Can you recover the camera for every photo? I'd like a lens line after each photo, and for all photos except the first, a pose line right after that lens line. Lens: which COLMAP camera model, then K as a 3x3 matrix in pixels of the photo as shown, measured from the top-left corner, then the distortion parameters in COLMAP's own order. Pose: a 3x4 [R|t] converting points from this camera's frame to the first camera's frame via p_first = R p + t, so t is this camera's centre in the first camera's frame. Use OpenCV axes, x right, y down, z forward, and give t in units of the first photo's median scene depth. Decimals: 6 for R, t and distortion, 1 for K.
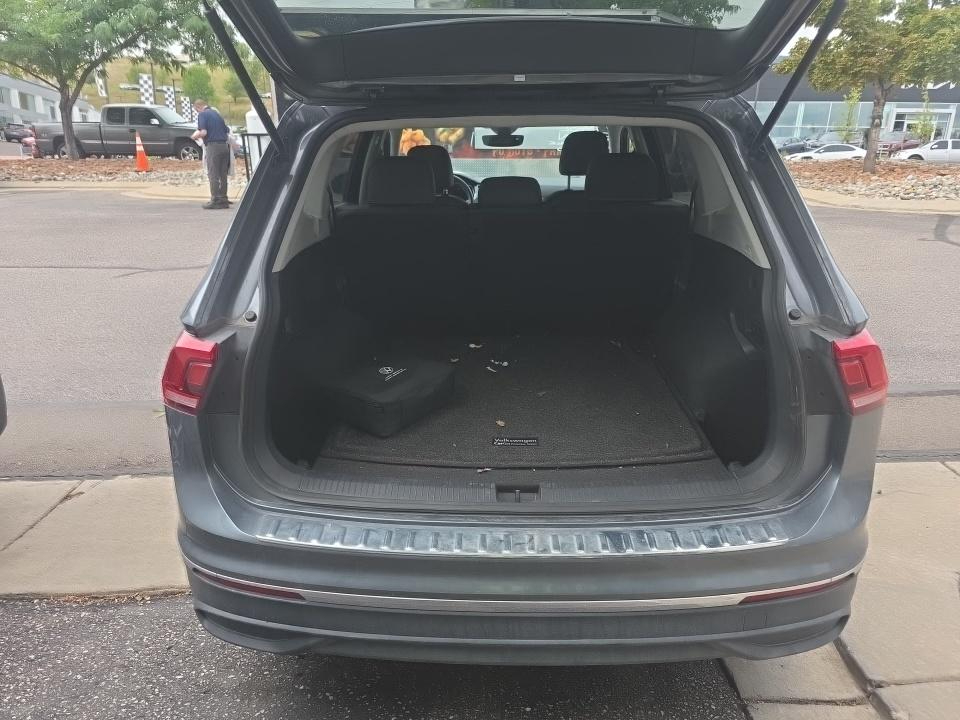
lens RADIAL K [[646.7, 0, 471.2], [0, 646.7, 358.4], [0, 0, 1]] dist [0.056685, -0.056240]
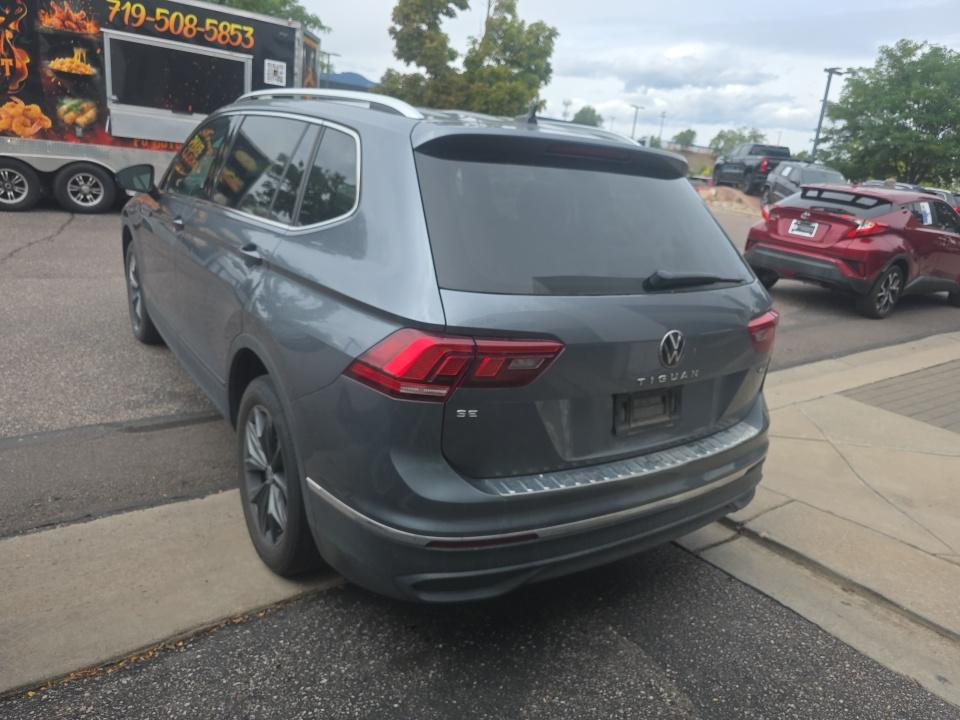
lens RADIAL K [[654.5, 0, 478.4], [0, 654.5, 350.7], [0, 0, 1]] dist [0.037288, -0.046869]
pose [[0.809936, -0.076381, 0.581524, -0.133181], [0.085849, 0.996244, 0.011284, -0.001568], [-0.580202, 0.040784, 0.813451, 0.003466]]
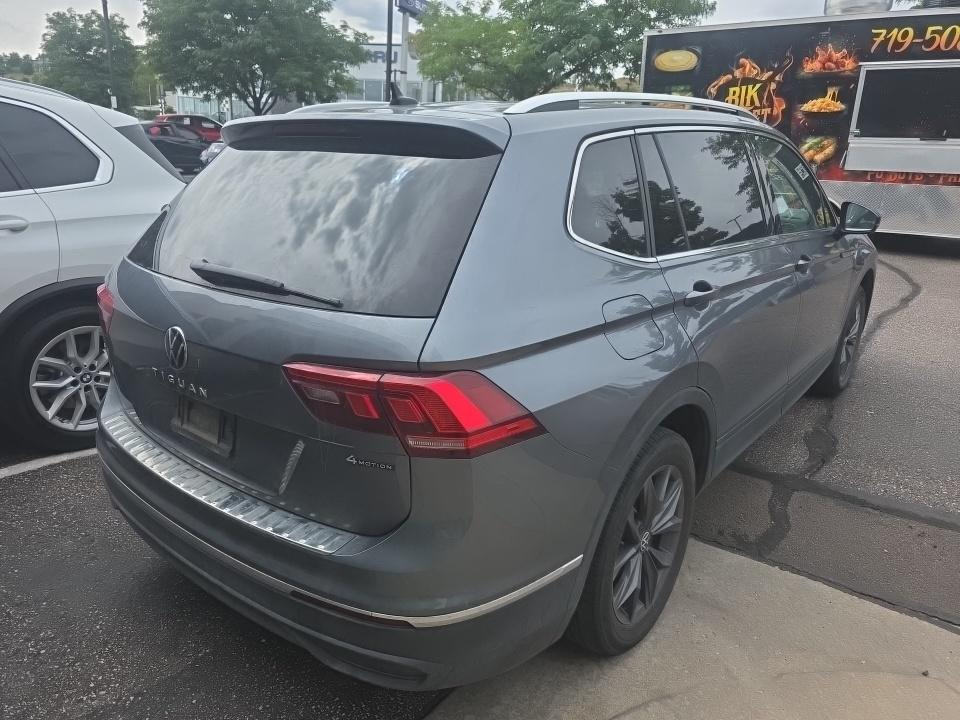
lens RADIAL K [[638.4, 0, 480.1], [0, 638.4, 364.8], [0, 0, 1]] dist [0.051255, -0.056000]
pose [[0.804765, 0.204646, -0.557202, 0.148706], [-0.208673, 0.976312, 0.057190, -0.015893], [0.555706, 0.070249, 0.828405, 0.032324]]
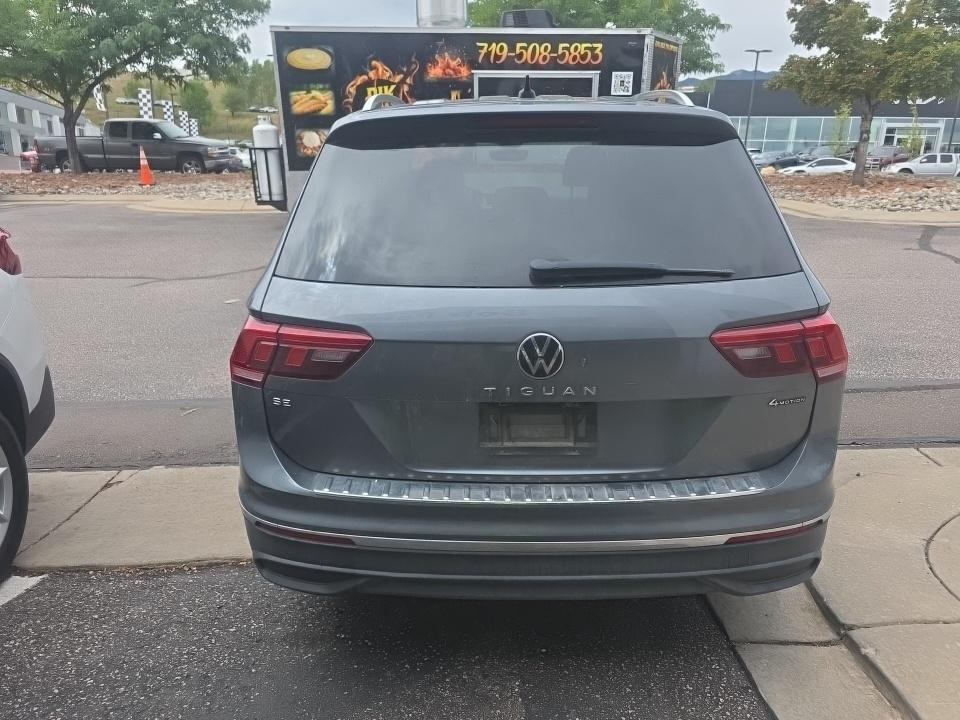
lens RADIAL K [[646.8, 0, 480.0], [0, 646.8, 360.0], [0, 0, 1]] dist [0.047523, -0.049922]
pose [[0.999873, -0.004873, 0.015203, -0.006001], [0.005121, 0.999854, -0.016323, 0.007464], [-0.015121, 0.016399, 0.999751, -0.021810]]
